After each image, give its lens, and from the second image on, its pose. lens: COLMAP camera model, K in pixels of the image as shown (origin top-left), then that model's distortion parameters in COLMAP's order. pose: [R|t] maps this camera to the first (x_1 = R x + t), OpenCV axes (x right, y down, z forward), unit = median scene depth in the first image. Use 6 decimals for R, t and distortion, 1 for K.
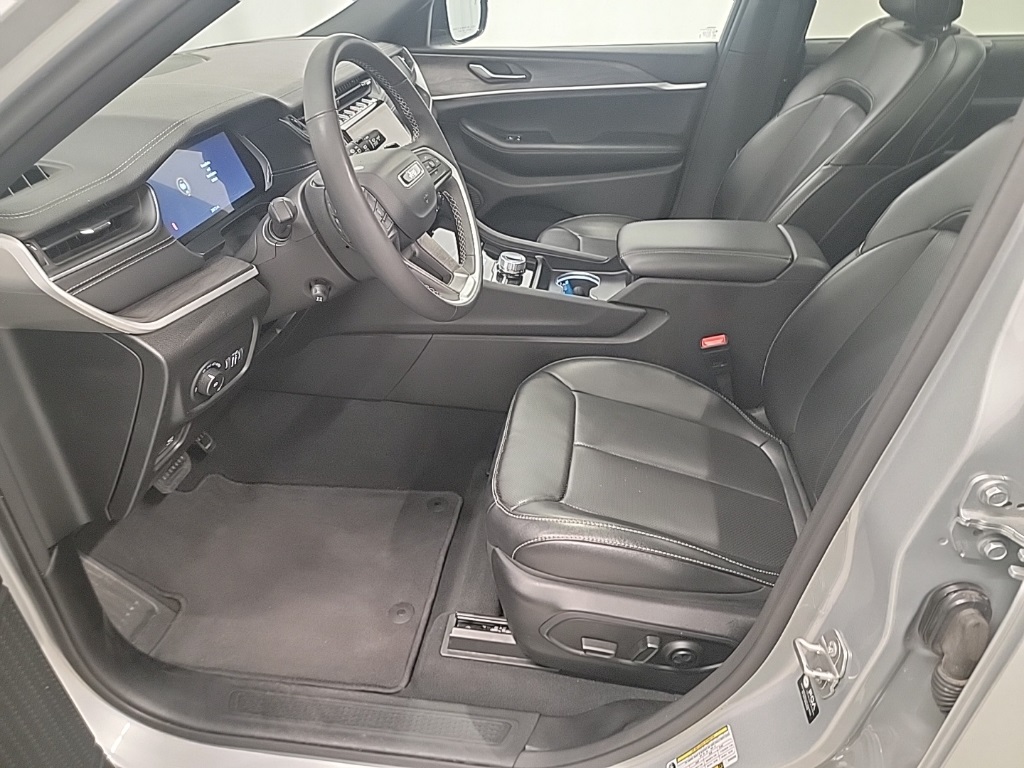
lens RADIAL K [[710.0, 0, 511.6], [0, 710.0, 374.7], [0, 0, 1]] dist [0.058817, -0.050718]
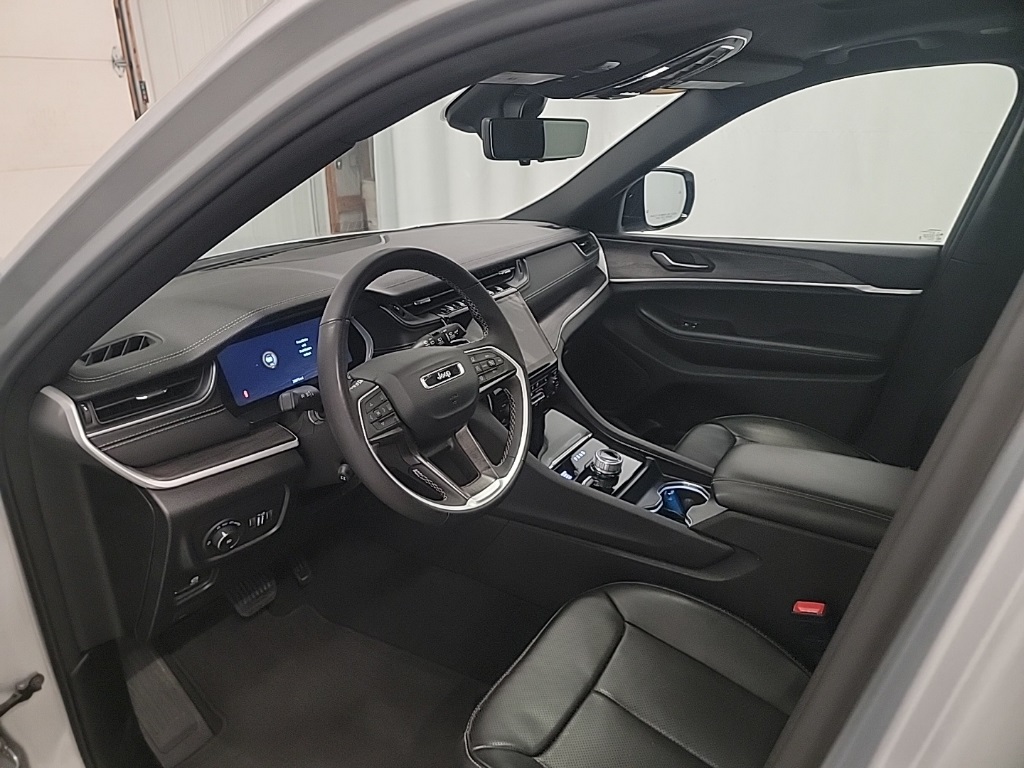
lens RADIAL K [[710.0, 0, 507.4], [0, 710.0, 389.1], [0, 0, 1]] dist [0.058817, -0.050718]
pose [[0.907852, 0.142161, -0.394455, 0.255442], [-0.207170, 0.969998, -0.127222, -0.110873], [0.364534, 0.197218, 0.910066, 0.080526]]
